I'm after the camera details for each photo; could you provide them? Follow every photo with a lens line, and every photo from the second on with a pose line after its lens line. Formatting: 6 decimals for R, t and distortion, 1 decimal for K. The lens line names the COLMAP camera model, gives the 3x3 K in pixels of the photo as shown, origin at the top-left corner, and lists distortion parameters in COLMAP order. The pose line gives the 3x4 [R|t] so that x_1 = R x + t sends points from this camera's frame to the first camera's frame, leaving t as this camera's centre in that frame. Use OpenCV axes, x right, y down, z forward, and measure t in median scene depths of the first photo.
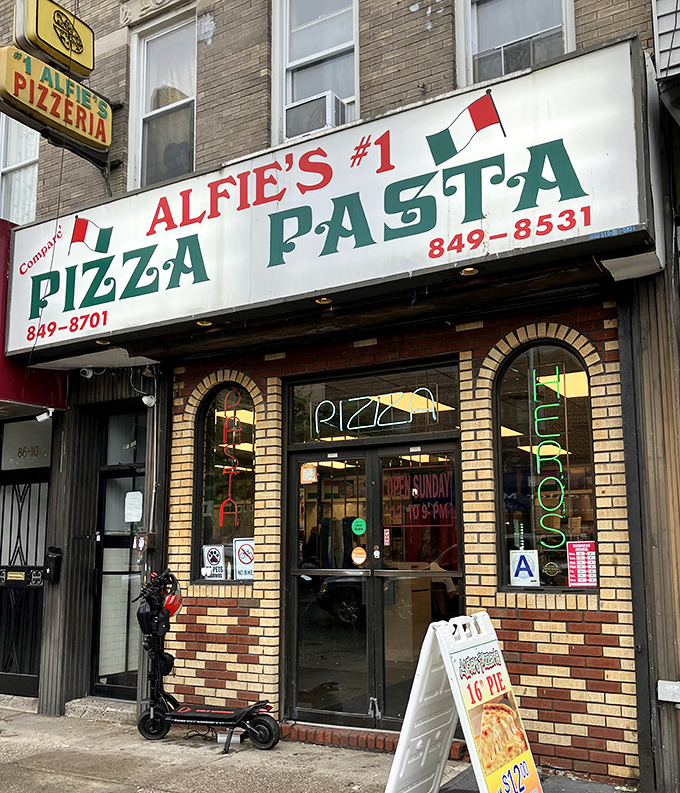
lens RADIAL K [[802.5, 0, 350.8], [0, 802.5, 435.5], [0, 0, 1]] dist [0.008866, 0.000000]
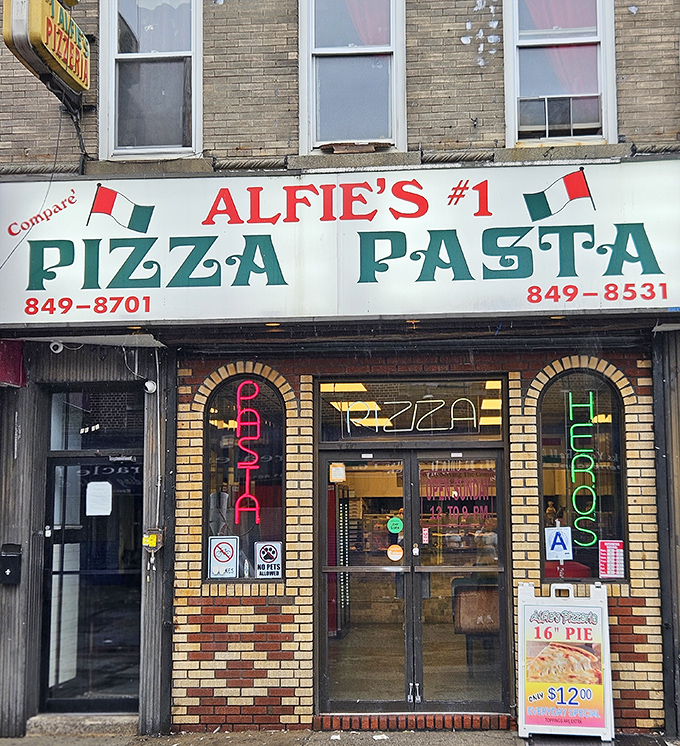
lens RADIAL K [[1220.7, 0, 339.7], [0, 1220.7, 374.1], [0, 0, 1]] dist [0.045579, 0.000000]
pose [[0.909528, 0.048682, 0.412782, -0.743574], [-0.057122, 0.998334, 0.008122, -0.095568], [-0.411699, -0.030966, 0.910793, -0.437609]]
